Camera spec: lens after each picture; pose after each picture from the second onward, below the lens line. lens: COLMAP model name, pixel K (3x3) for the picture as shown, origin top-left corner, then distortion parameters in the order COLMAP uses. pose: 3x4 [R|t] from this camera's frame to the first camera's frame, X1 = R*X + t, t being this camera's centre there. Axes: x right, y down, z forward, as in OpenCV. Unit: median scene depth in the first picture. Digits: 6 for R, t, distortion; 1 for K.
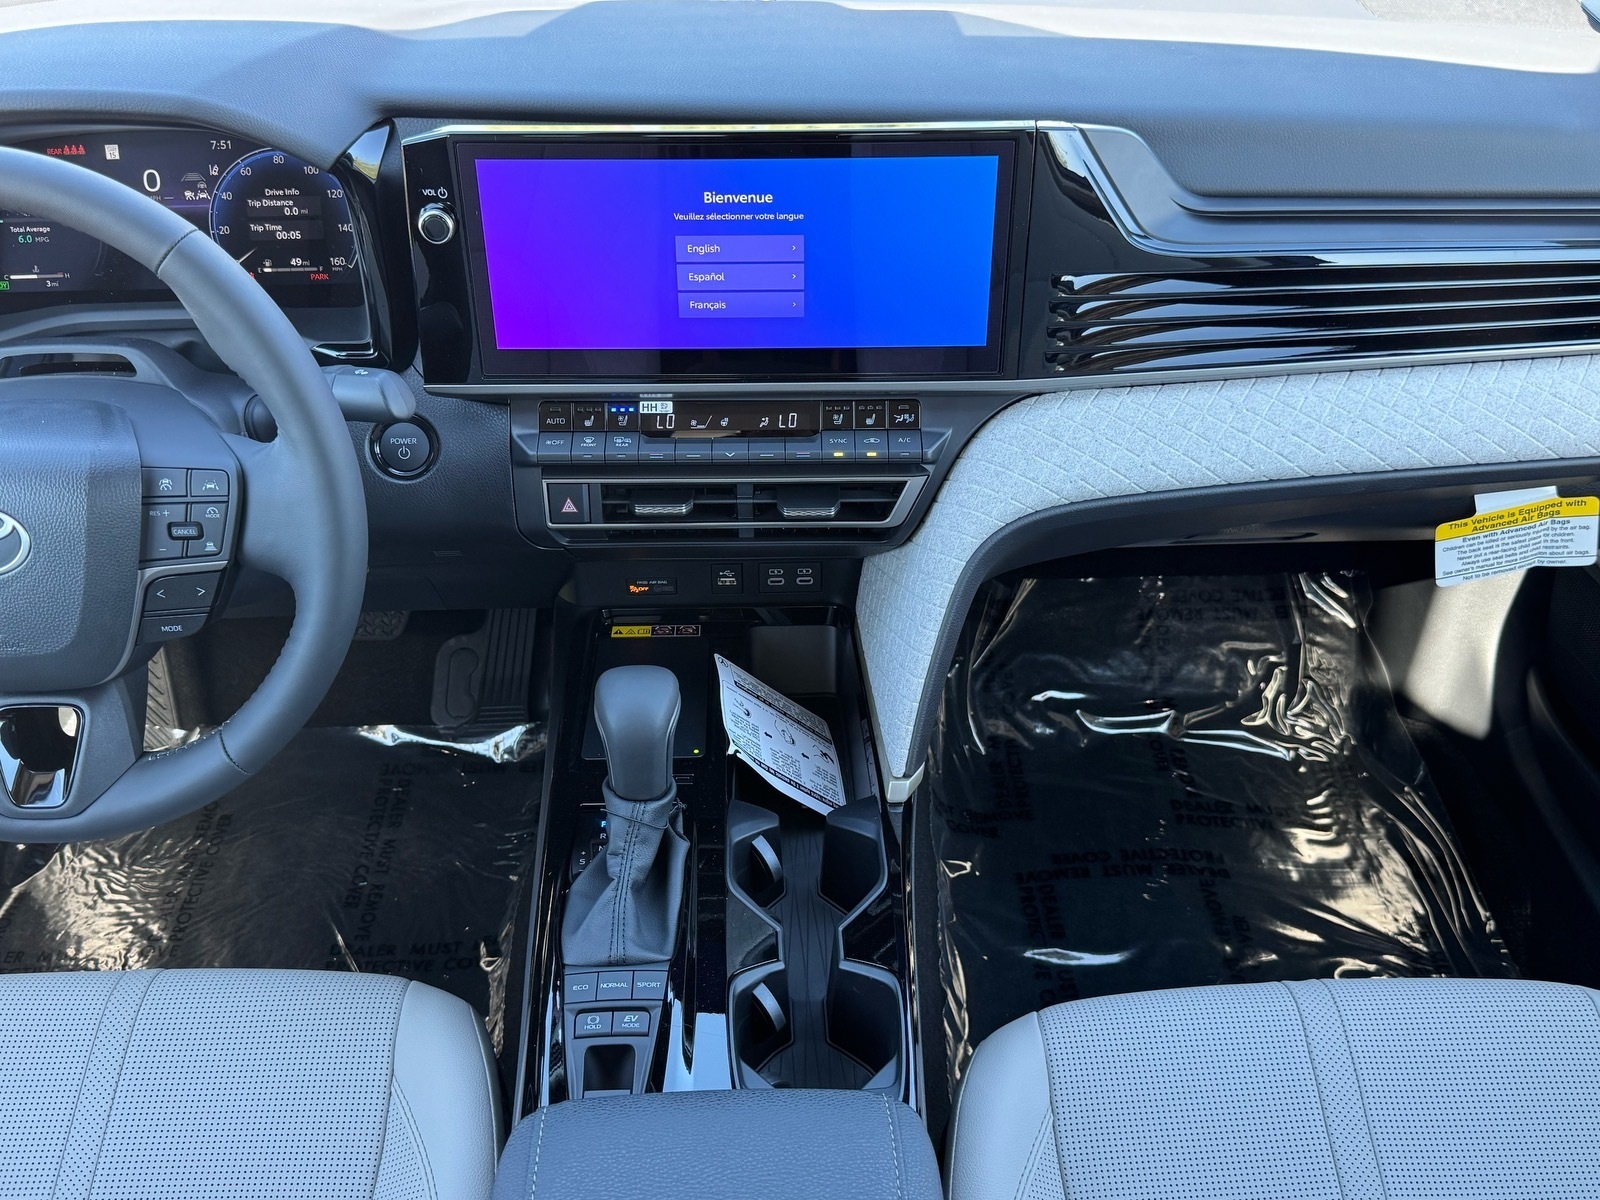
lens RADIAL K [[1487.0, 0, 789.4], [0, 1487.0, 608.8], [0, 0, 1]] dist [0.069370, 0.000000]
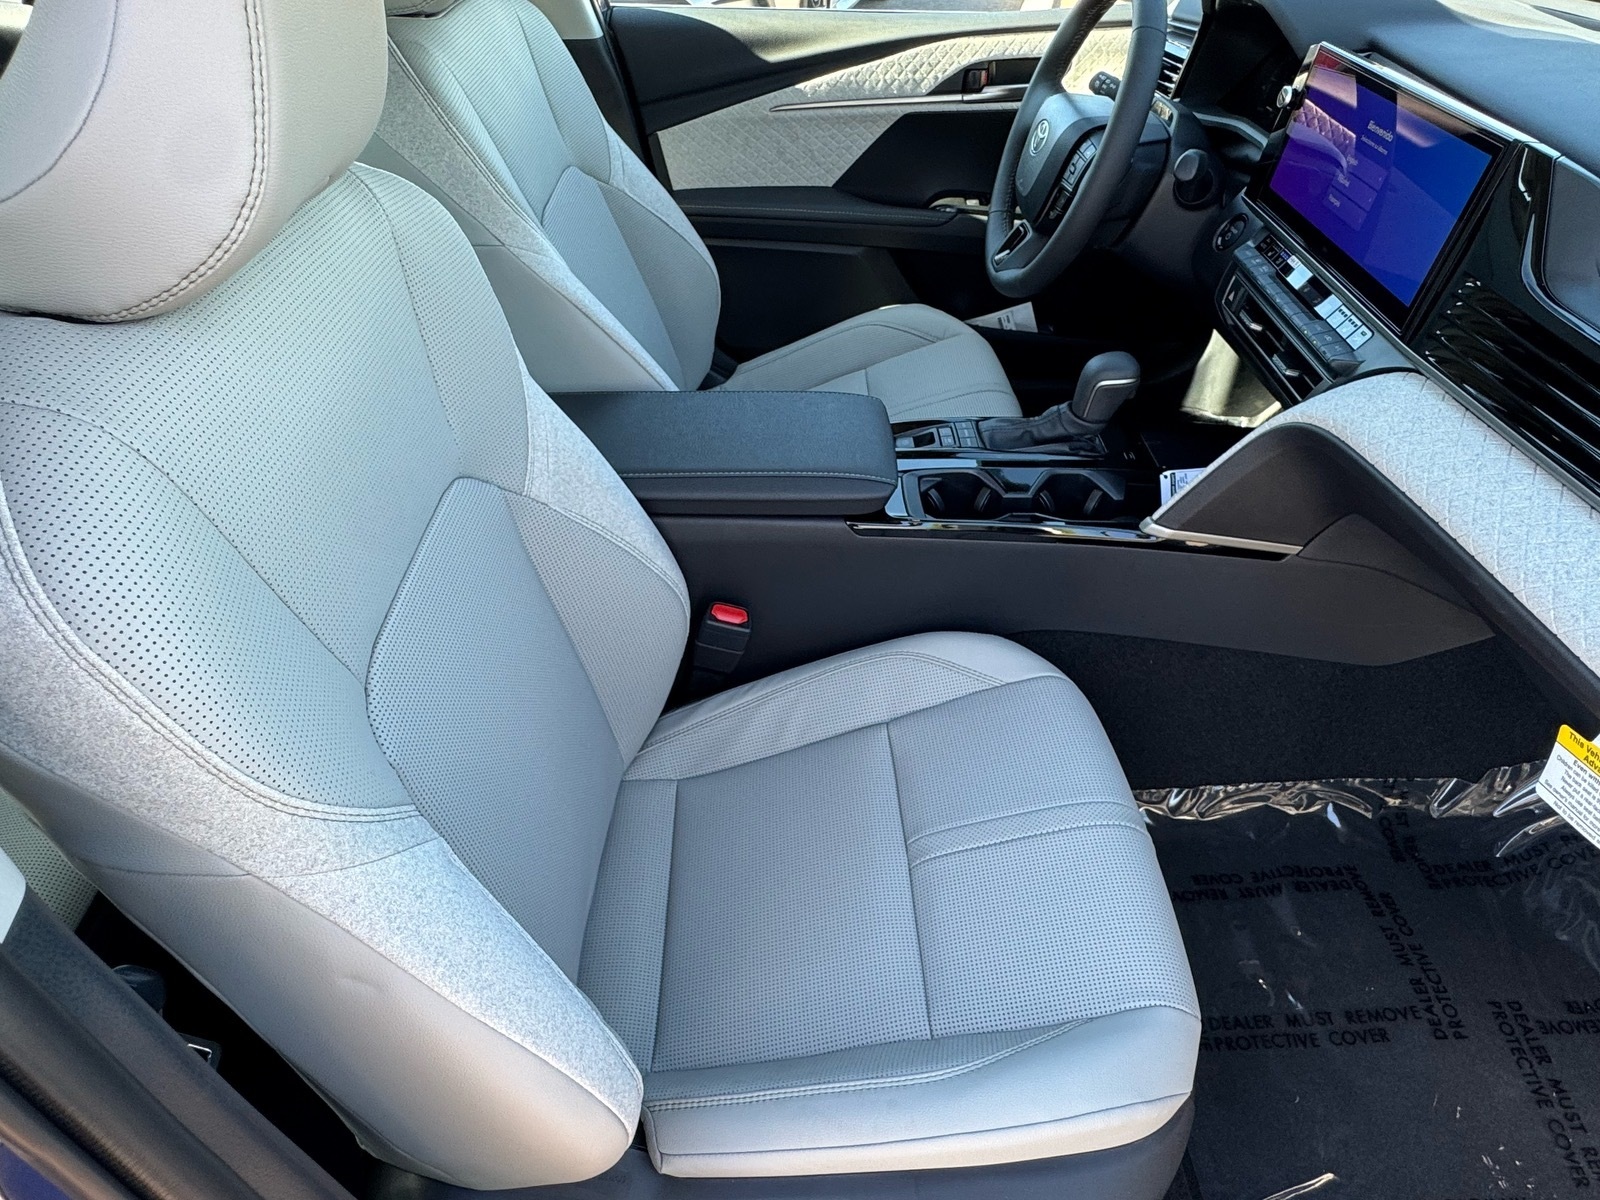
lens RADIAL K [[969.6, 0, 798.6], [0, 969.6, 606.8], [0, 0, 1]] dist [-0.001357, -0.002838]
pose [[-0.010830, 0.652282, -0.757899, 0.898821], [-0.587828, 0.608994, 0.532527, -0.149483], [0.808913, 0.451282, 0.376834, 0.369490]]
